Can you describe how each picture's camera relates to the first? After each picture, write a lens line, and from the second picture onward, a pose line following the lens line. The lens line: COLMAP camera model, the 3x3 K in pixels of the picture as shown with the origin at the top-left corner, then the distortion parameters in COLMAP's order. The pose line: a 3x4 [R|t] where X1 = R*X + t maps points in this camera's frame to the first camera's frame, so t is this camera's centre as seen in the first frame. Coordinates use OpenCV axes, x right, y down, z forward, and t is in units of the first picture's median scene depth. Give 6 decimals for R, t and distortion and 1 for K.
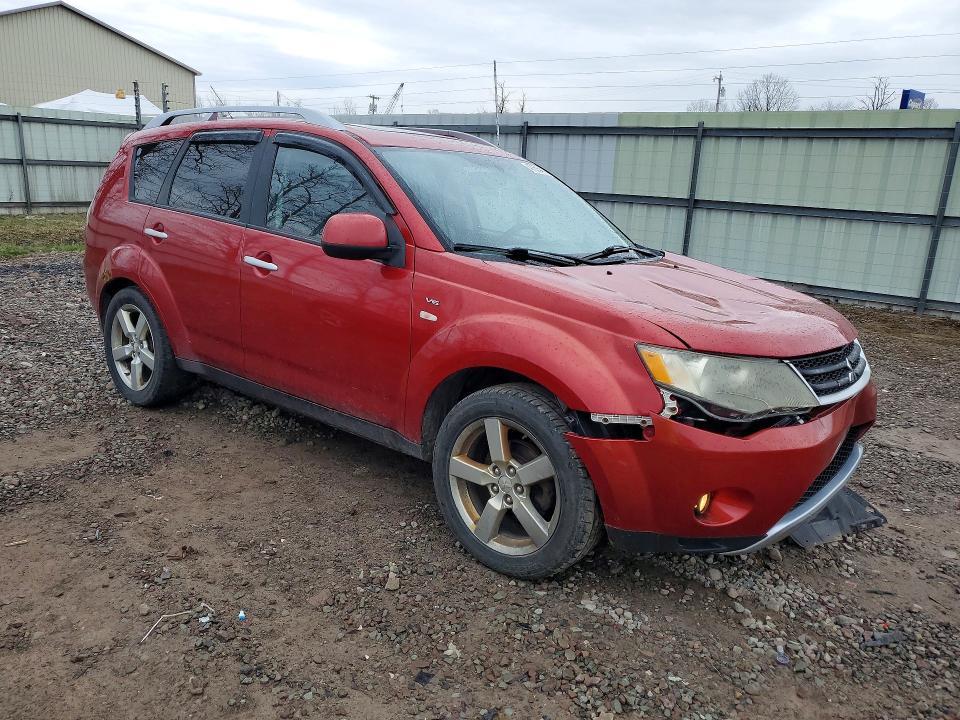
lens RADIAL K [[722.2, 0, 480.3], [0, 722.2, 385.2], [0, 0, 1]] dist [0.009223, 0.000186]
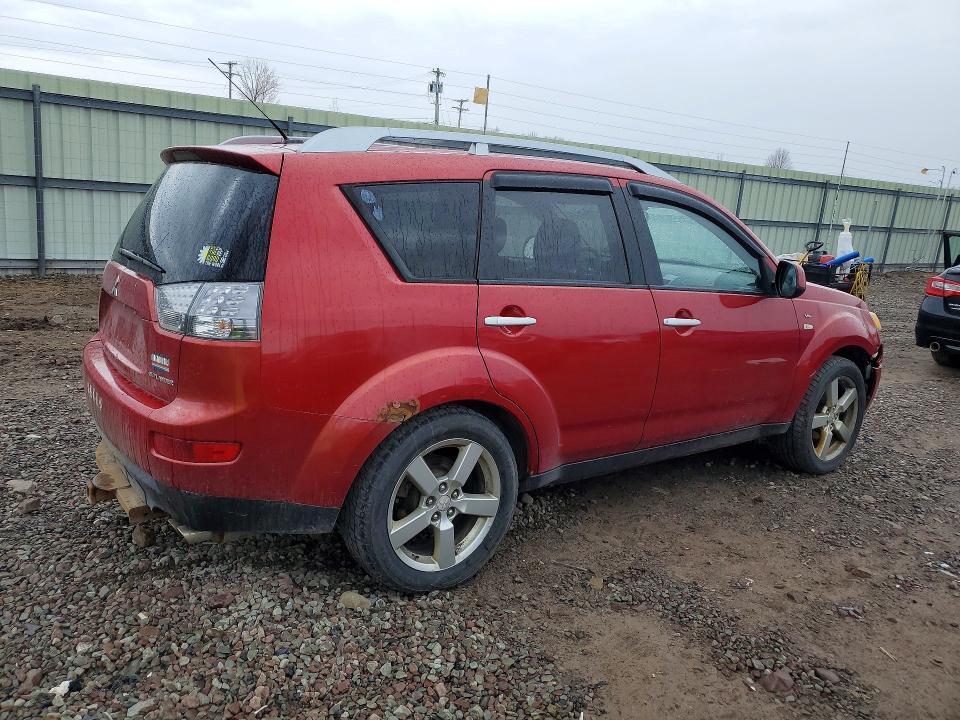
lens RADIAL K [[757.1, 0, 480.0], [0, 757.1, 360.0], [0, 0, 1]] dist [-0.013211, -0.004002]
pose [[0.271655, -0.243824, 0.930996, -1.296437], [0.218499, 0.957738, 0.187072, -0.345835], [-0.937263, 0.152603, 0.313449, 0.939981]]
